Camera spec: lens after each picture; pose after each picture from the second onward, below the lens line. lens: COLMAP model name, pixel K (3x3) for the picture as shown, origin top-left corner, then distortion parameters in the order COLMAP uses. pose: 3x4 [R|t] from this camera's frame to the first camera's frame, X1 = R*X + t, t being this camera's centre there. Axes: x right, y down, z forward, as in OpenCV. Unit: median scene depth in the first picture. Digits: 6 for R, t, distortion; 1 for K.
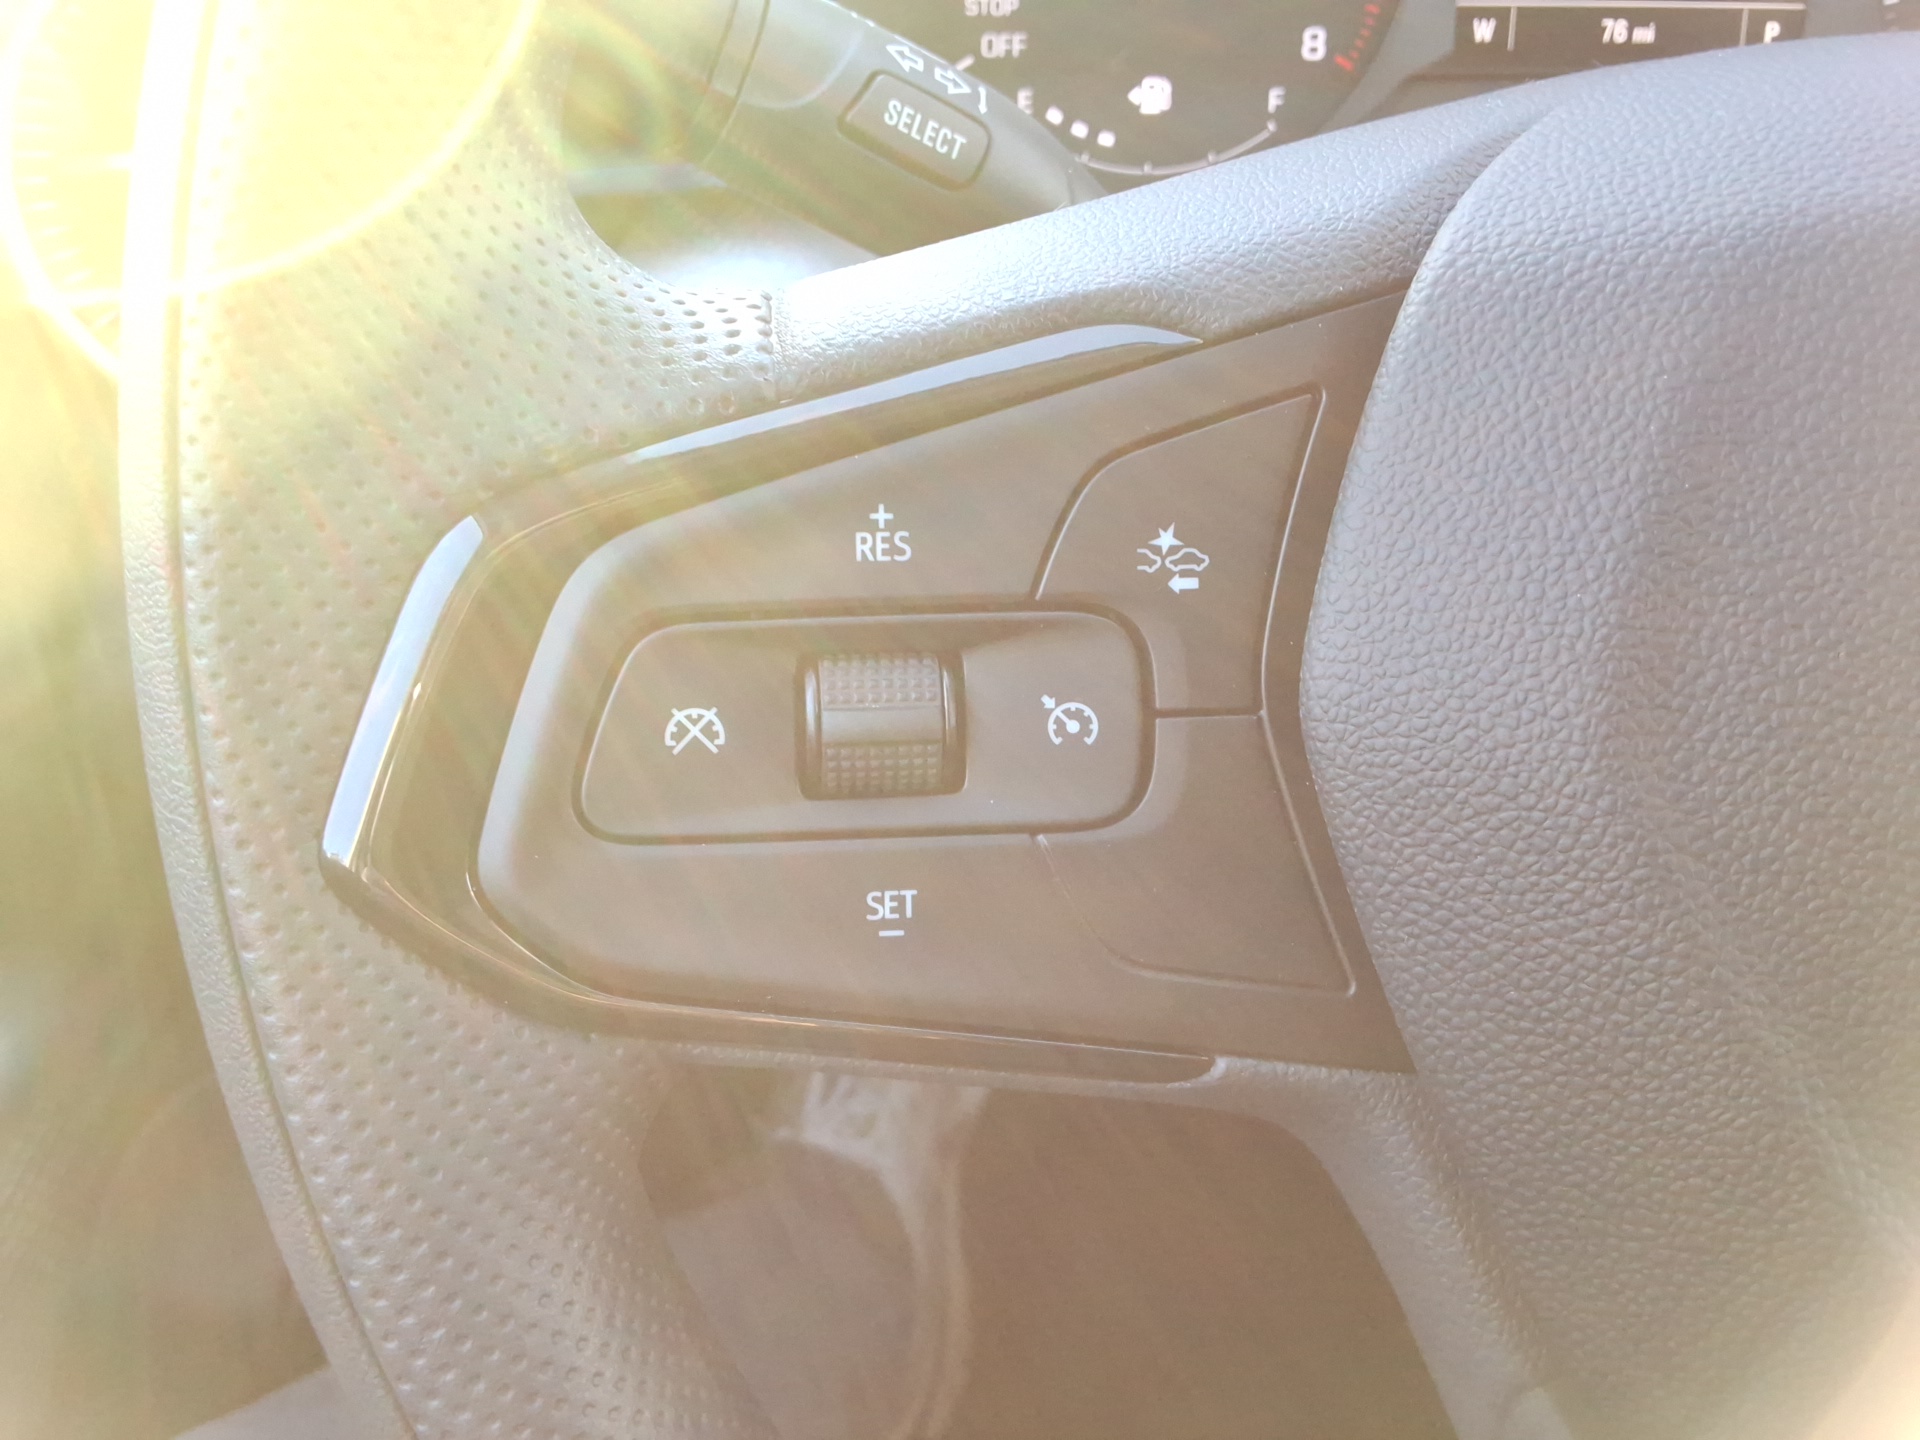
lens RADIAL K [[1516.2, 0, 973.3], [0, 1516.2, 701.0], [0, 0, 1]] dist [0.122356, -0.192917]
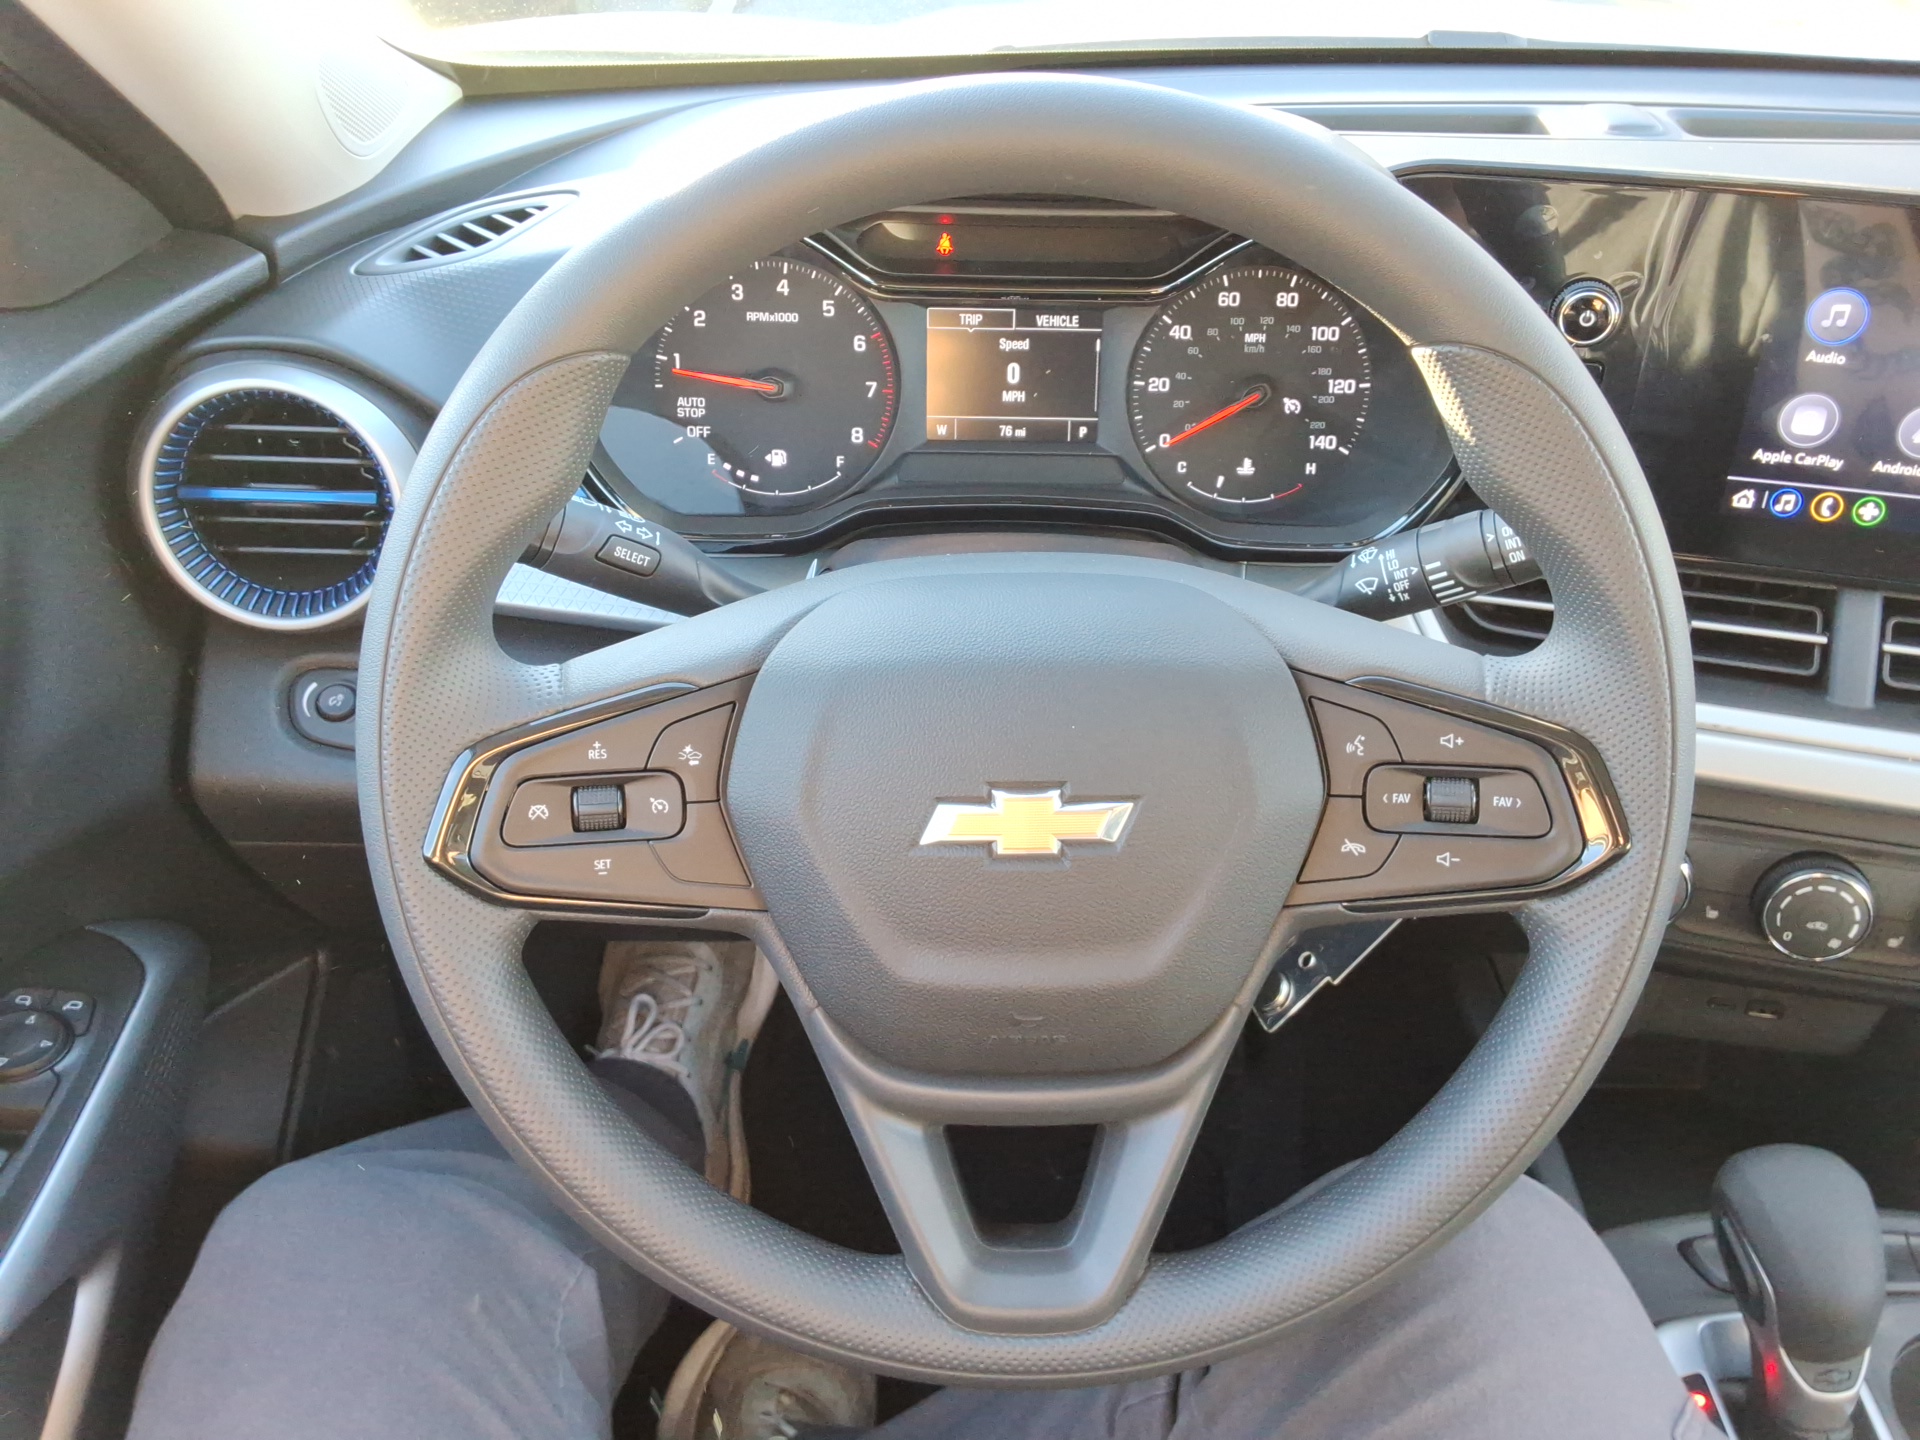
lens RADIAL K [[1554.6, 0, 987.4], [0, 1554.6, 698.3], [0, 0, 1]] dist [0.156009, -0.273007]
pose [[0.995161, -0.016758, 0.096822, 0.291567], [0.016710, 0.999860, 0.001314, -0.137929], [-0.096831, 0.000311, 0.995301, -1.576433]]
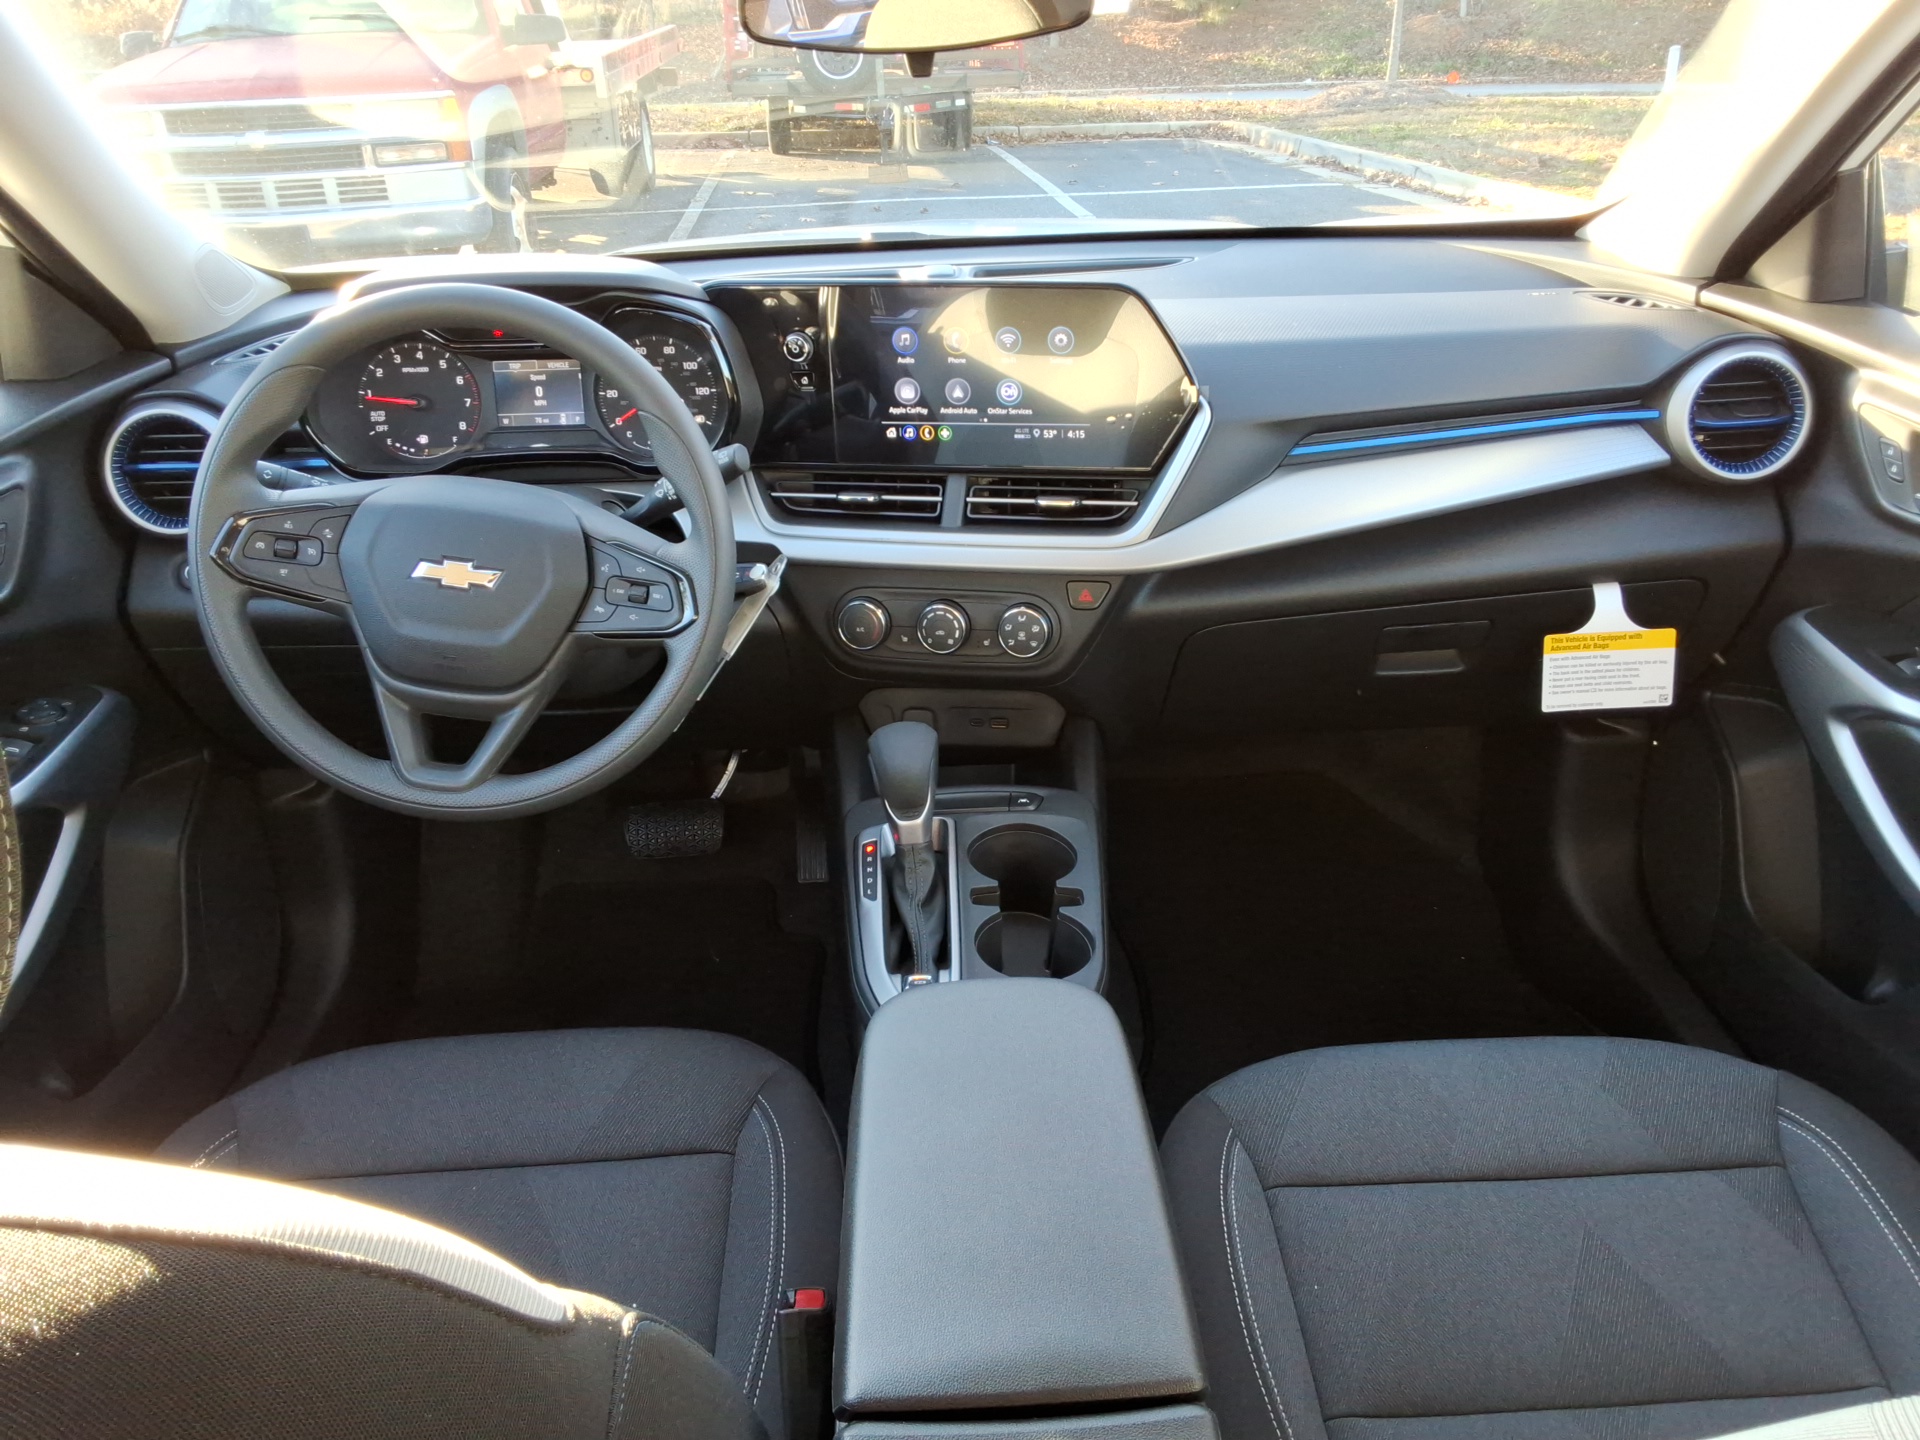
lens RADIAL K [[1516.2, 0, 973.3], [0, 1516.2, 701.0], [0, 0, 1]] dist [0.122356, -0.192917]
pose [[0.991949, -0.063051, 0.109826, 1.630818], [0.077561, 0.988036, -0.133301, 1.409975], [-0.100108, 0.140746, 0.984972, -4.569353]]
